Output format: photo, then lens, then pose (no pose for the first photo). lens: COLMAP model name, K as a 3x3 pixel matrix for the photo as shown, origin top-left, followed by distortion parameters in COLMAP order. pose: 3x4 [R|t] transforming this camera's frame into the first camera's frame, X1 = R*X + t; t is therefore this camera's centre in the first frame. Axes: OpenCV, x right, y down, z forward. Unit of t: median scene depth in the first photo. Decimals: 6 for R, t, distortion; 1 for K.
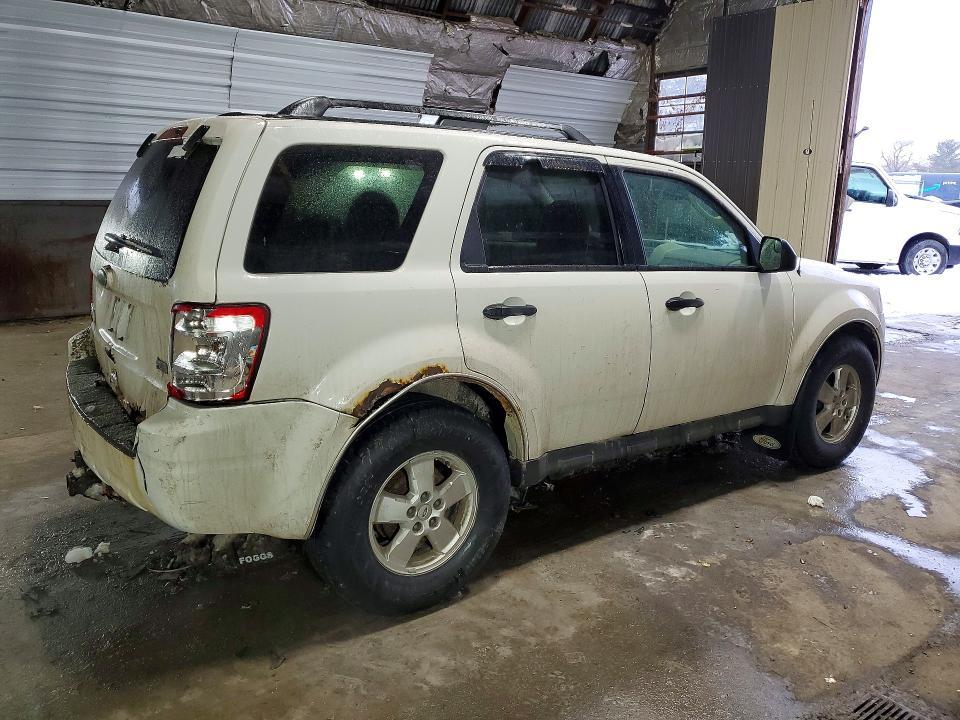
lens RADIAL K [[717.9, 0, 479.9], [0, 717.9, 342.6], [0, 0, 1]] dist [0.009386, 0.009177]
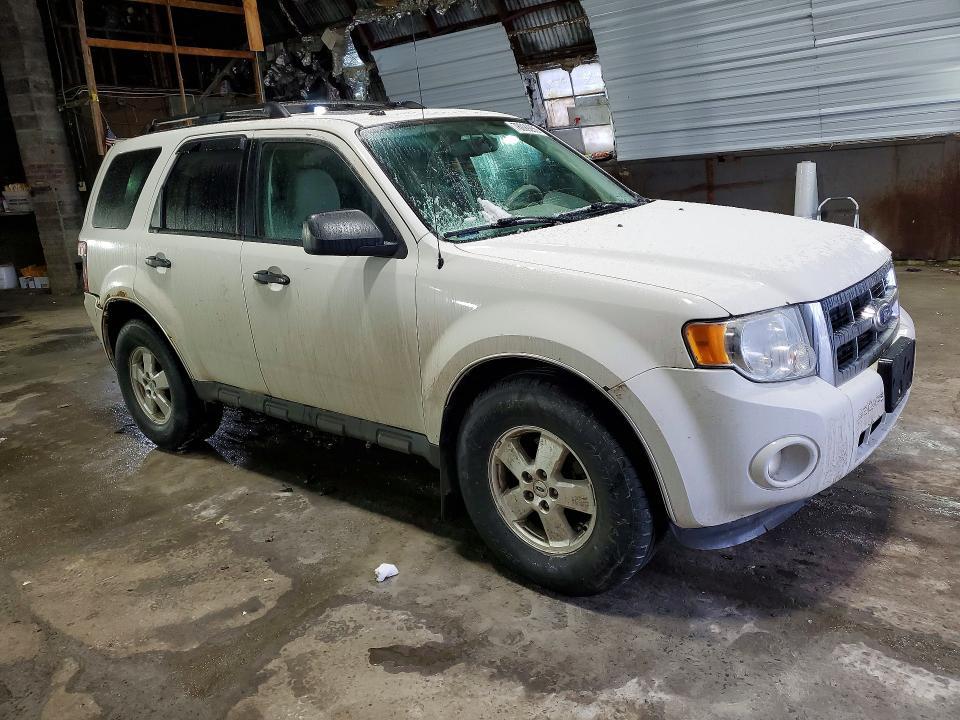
lens RADIAL K [[709.1, 0, 480.0], [0, 709.1, 360.0], [0, 0, 1]] dist [0.011199, 0.006035]
pose [[0.295758, 0.217383, -0.930200, 1.322962], [-0.115154, 0.974775, 0.191187, -0.167294], [0.948297, 0.050571, 0.313330, 1.000873]]
